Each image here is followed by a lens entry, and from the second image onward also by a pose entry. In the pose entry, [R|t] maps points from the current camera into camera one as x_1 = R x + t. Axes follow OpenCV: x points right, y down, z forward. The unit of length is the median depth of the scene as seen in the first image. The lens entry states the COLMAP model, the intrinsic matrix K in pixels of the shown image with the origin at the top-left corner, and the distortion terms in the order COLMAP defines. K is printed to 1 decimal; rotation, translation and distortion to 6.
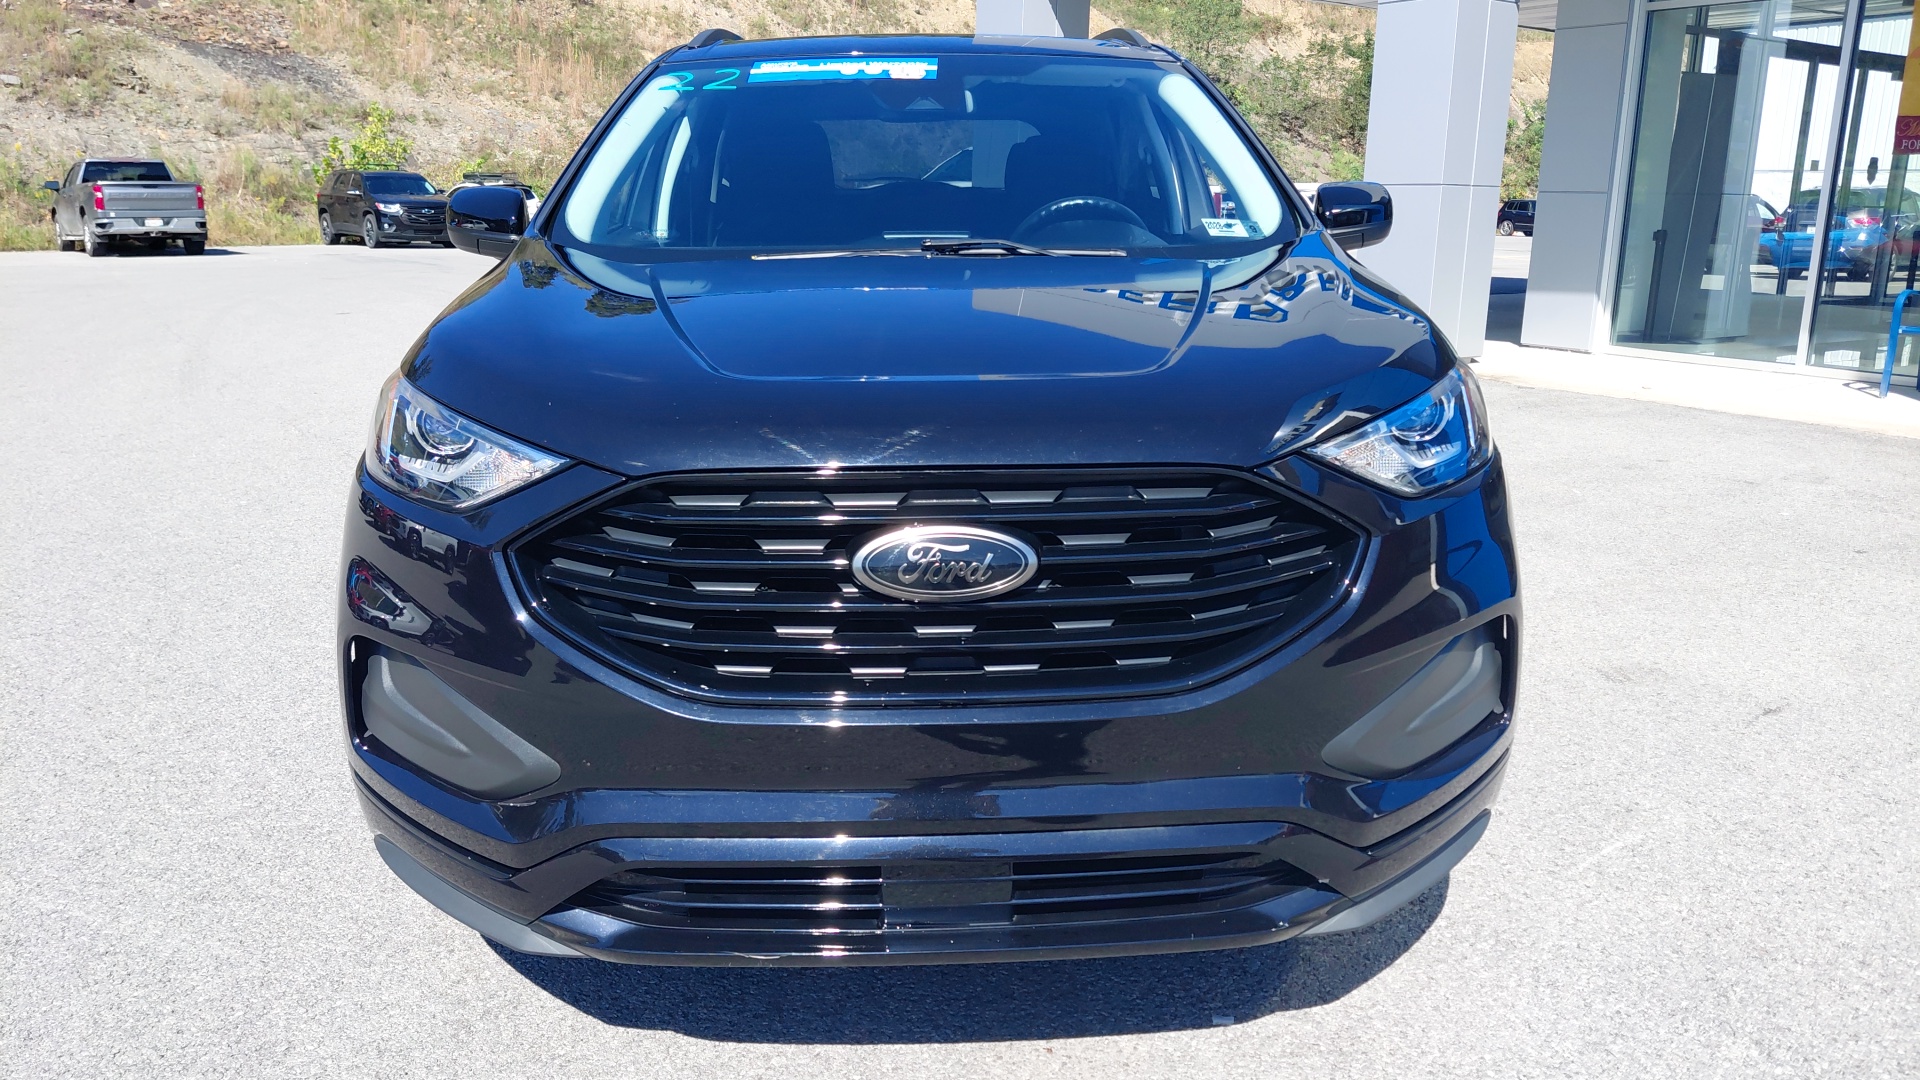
lens RADIAL K [[1479.7, 0, 958.8], [0, 1479.7, 543.3], [0, 0, 1]] dist [0.066070, -0.107647]
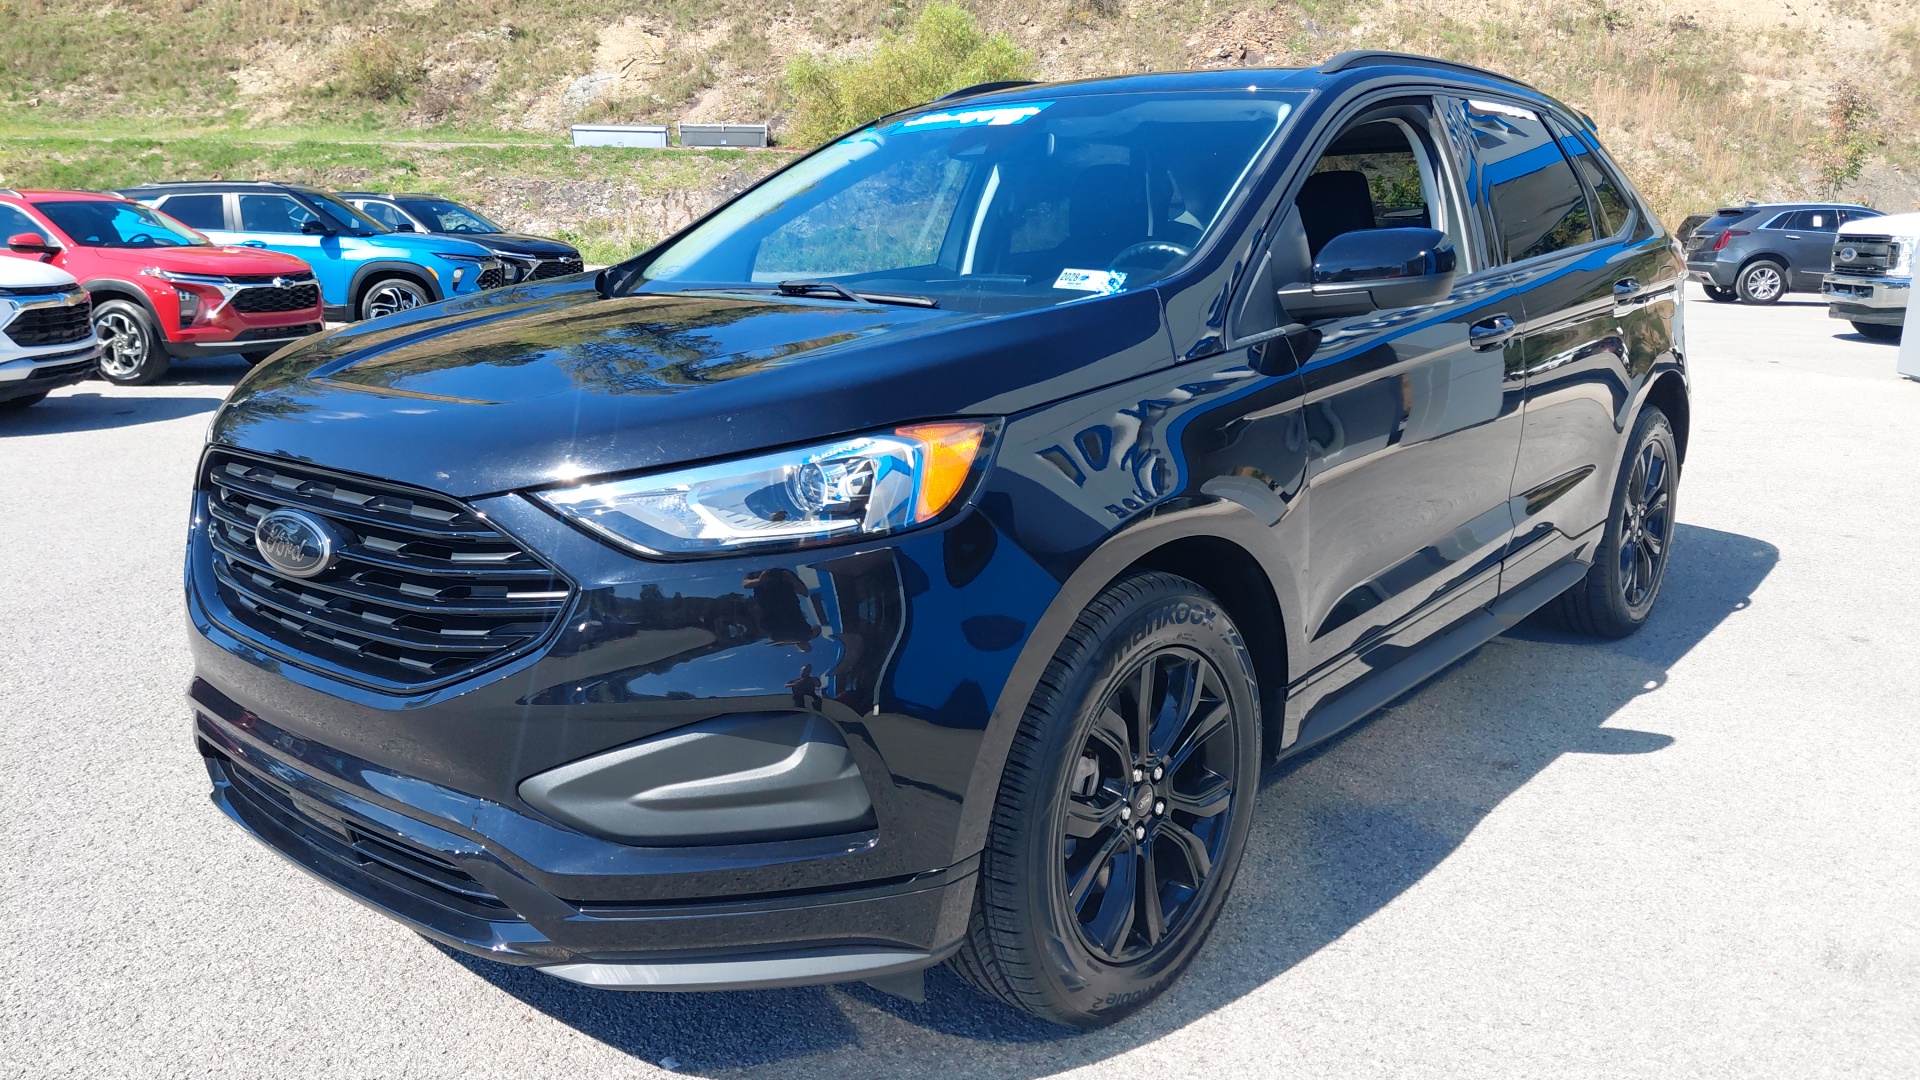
lens RADIAL K [[1479.7, 0, 959.3], [0, 1479.7, 532.8], [0, 0, 1]] dist [0.066070, -0.107647]
pose [[0.726109, 0.149036, -0.671234, 0.096175], [-0.168006, 0.985092, 0.036982, -0.010418], [0.666739, 0.085918, 0.740323, 0.037824]]
